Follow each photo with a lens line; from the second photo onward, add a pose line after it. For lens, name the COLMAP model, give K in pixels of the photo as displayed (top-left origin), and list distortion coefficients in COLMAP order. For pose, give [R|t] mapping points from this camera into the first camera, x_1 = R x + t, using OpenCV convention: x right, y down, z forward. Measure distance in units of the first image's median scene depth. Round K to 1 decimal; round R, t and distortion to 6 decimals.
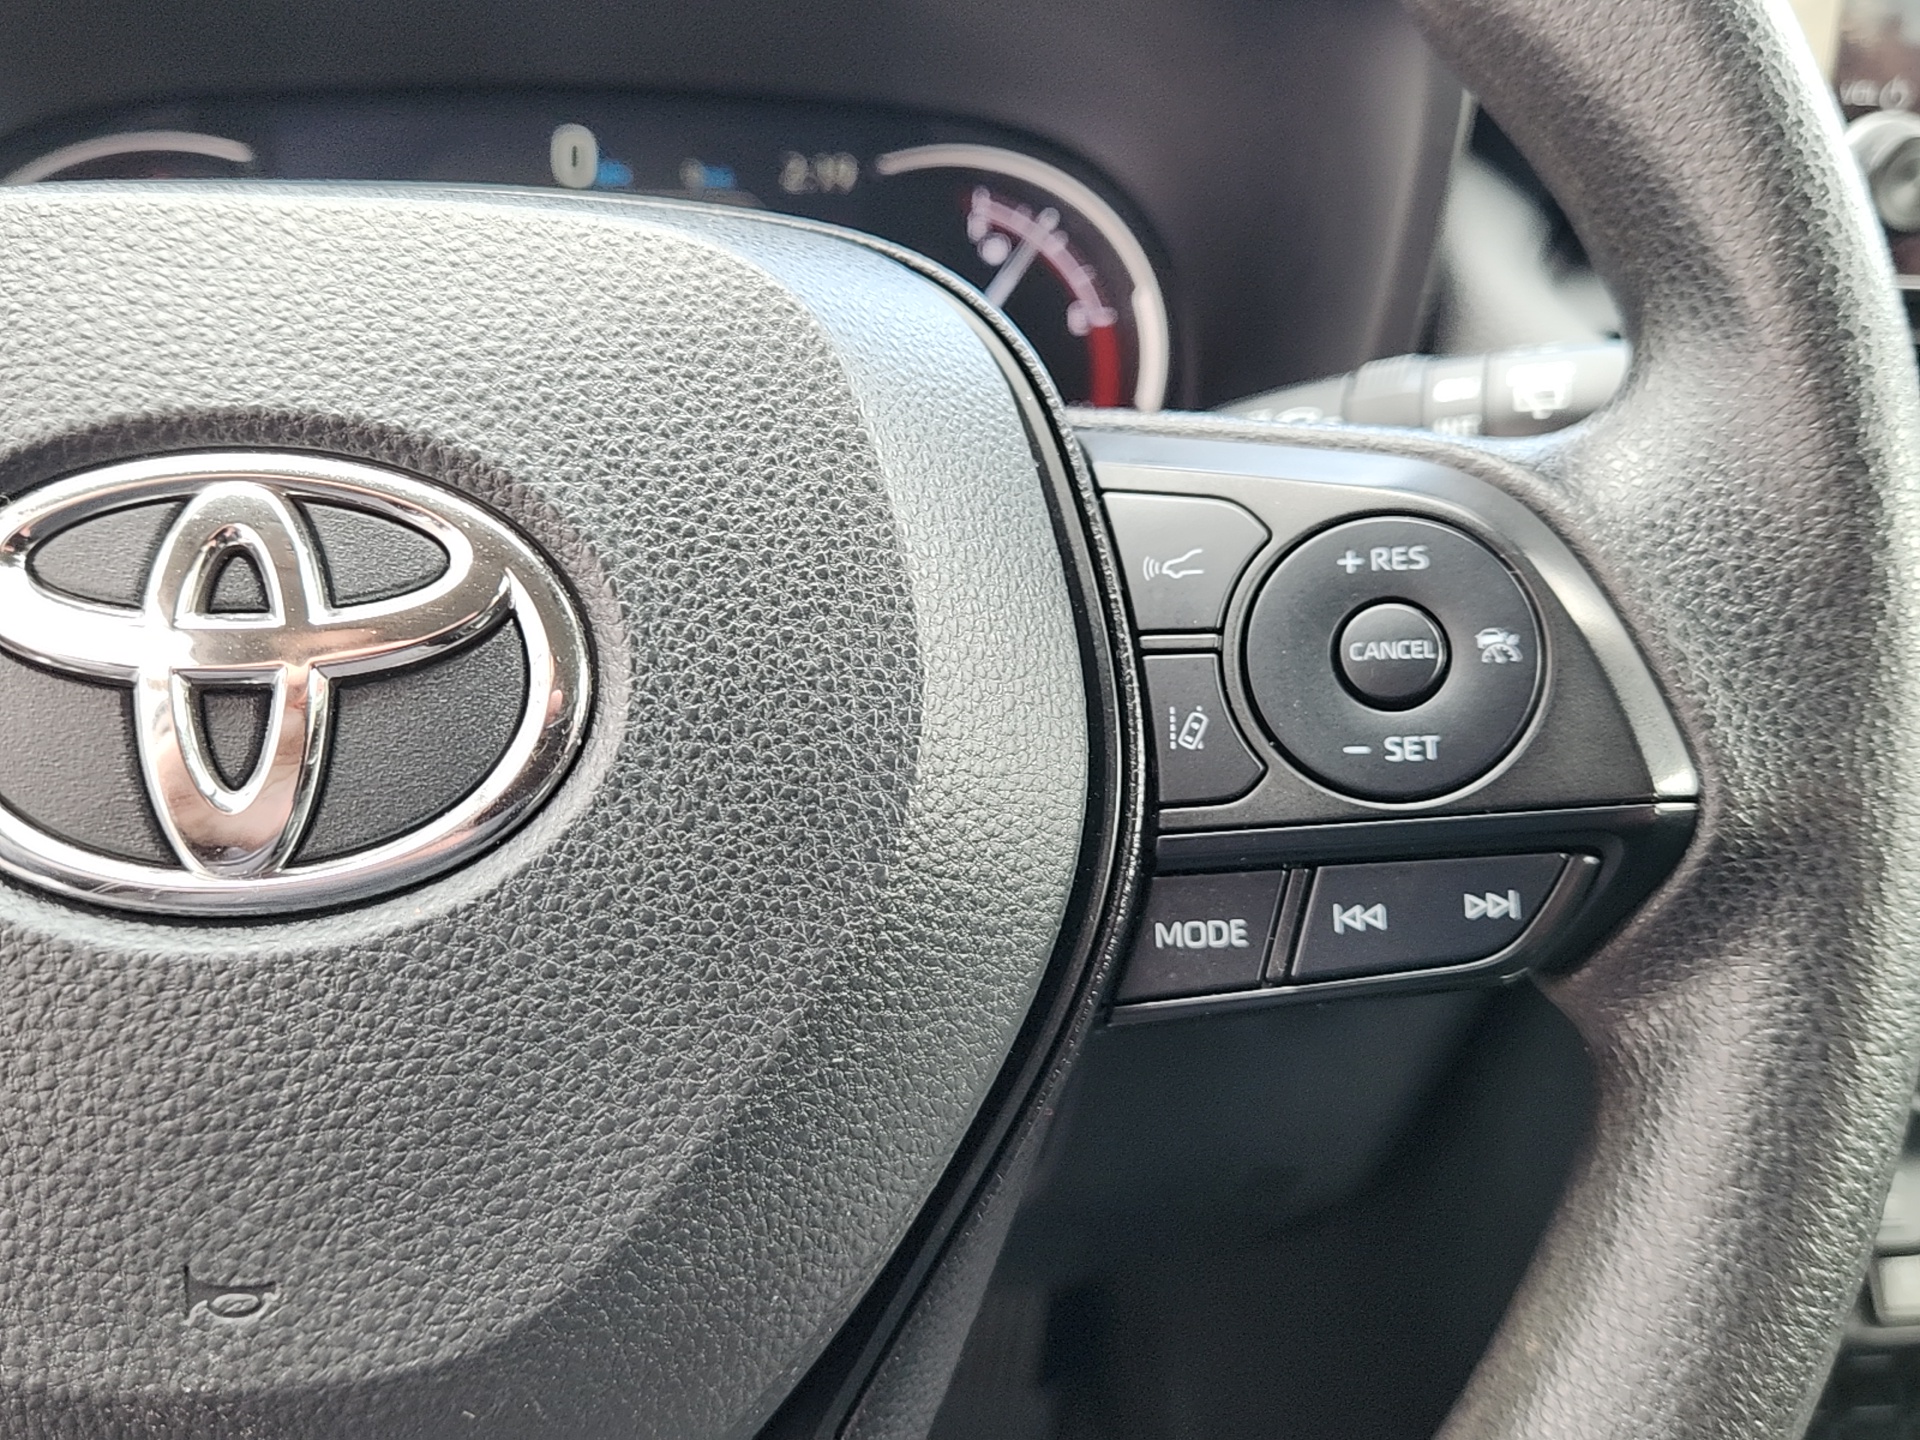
lens RADIAL K [[1702.6, 0, 960.1], [0, 1702.6, 739.3], [0, 0, 1]] dist [0.048698, -0.071459]
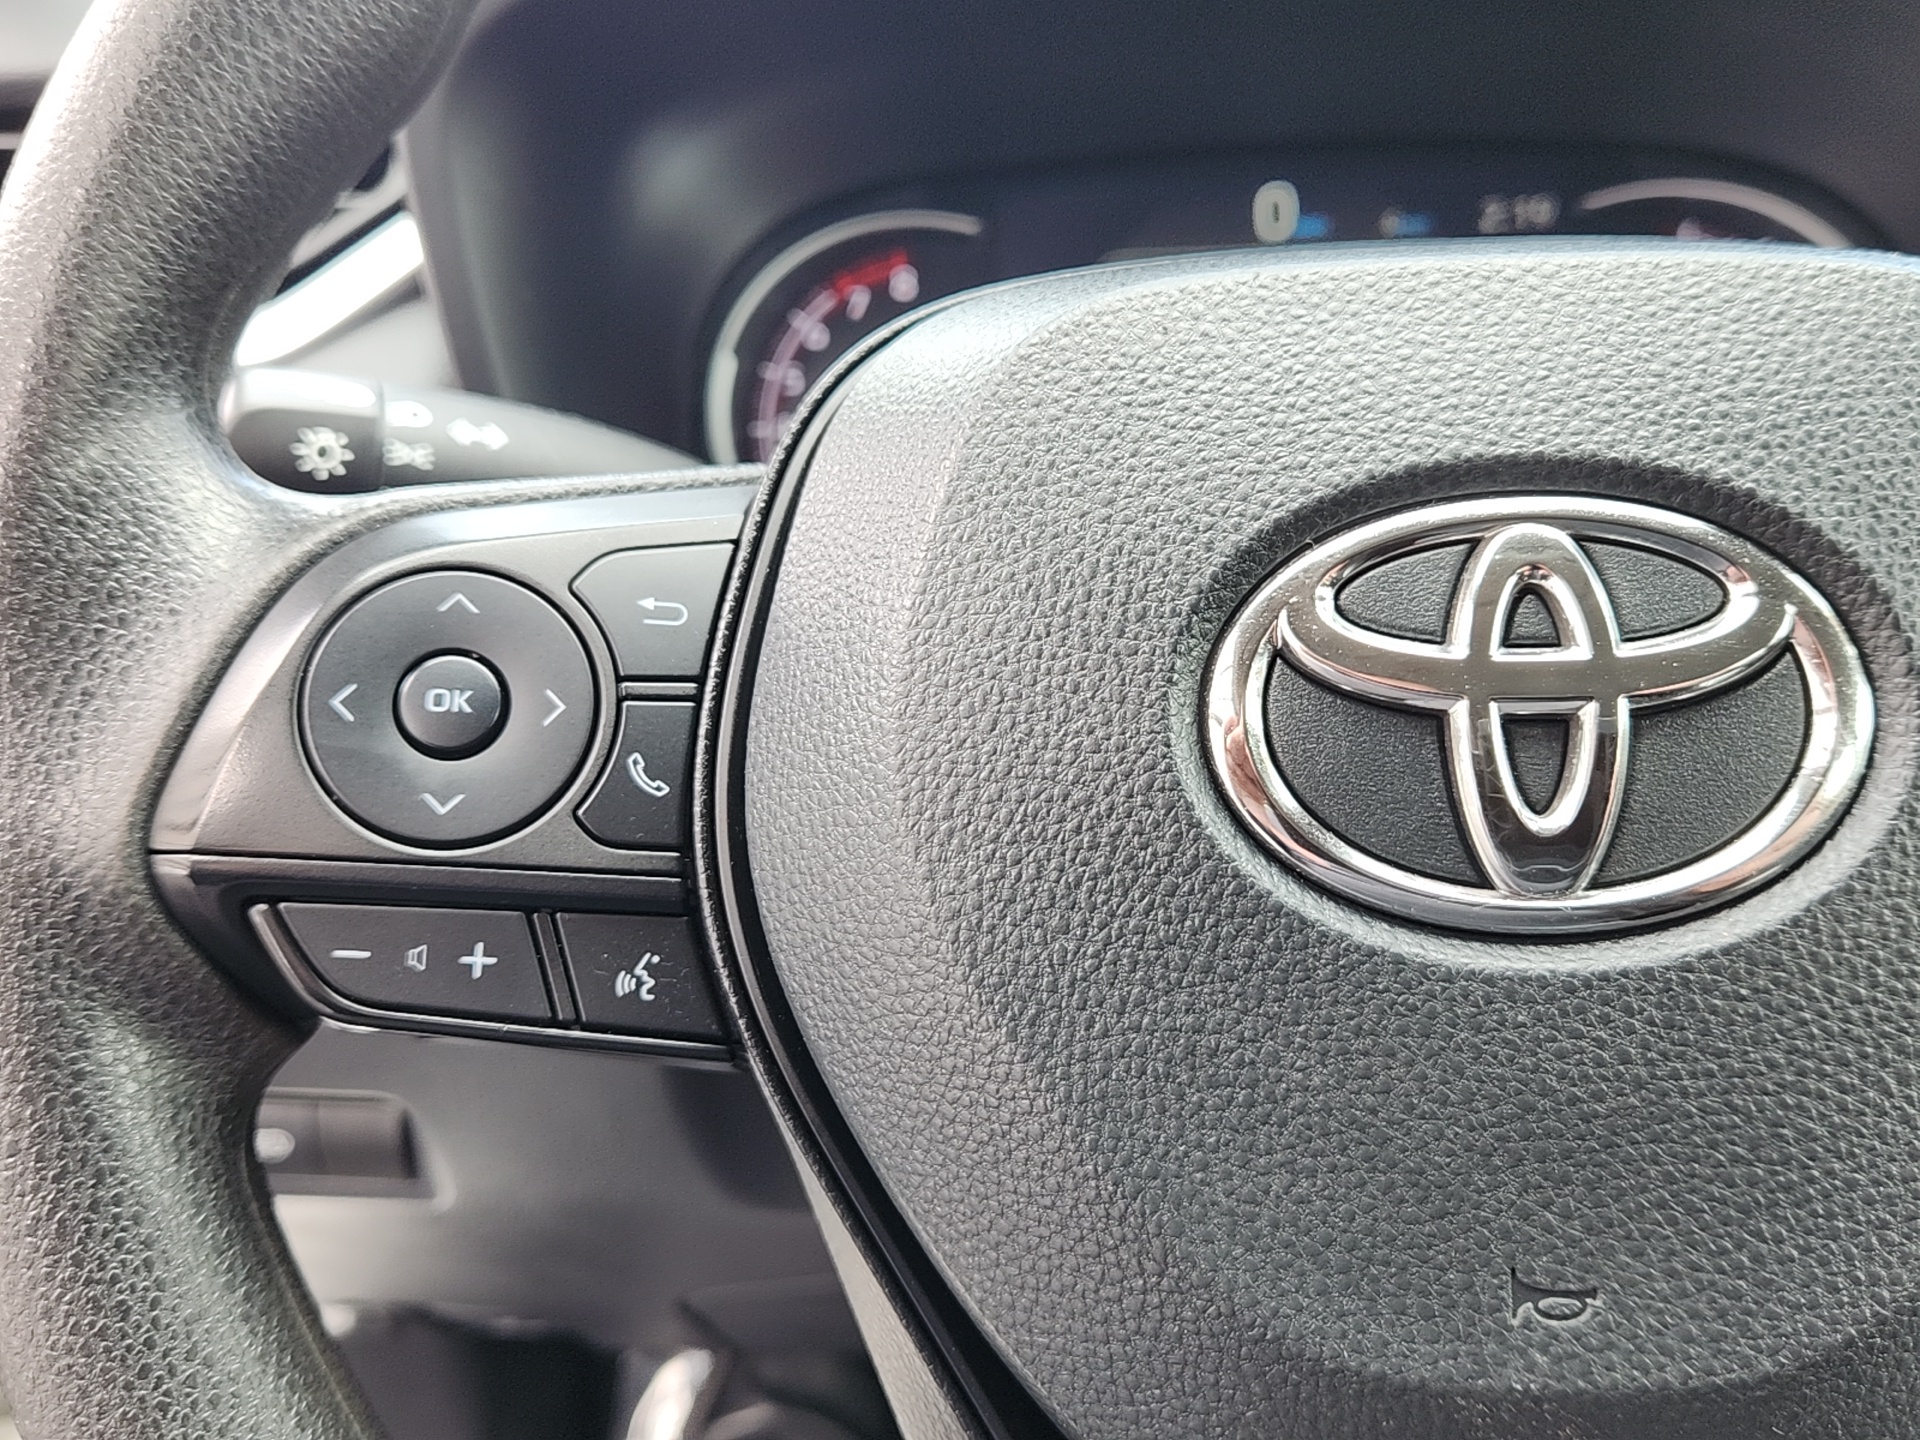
lens RADIAL K [[1702.6, 0, 960.1], [0, 1702.6, 739.3], [0, 0, 1]] dist [0.048698, -0.071459]
pose [[0.985251, 0.002999, -0.171089, -0.574365], [-0.007513, 0.999640, -0.025743, 0.012505], [0.170950, 0.026648, 0.984919, -0.094815]]
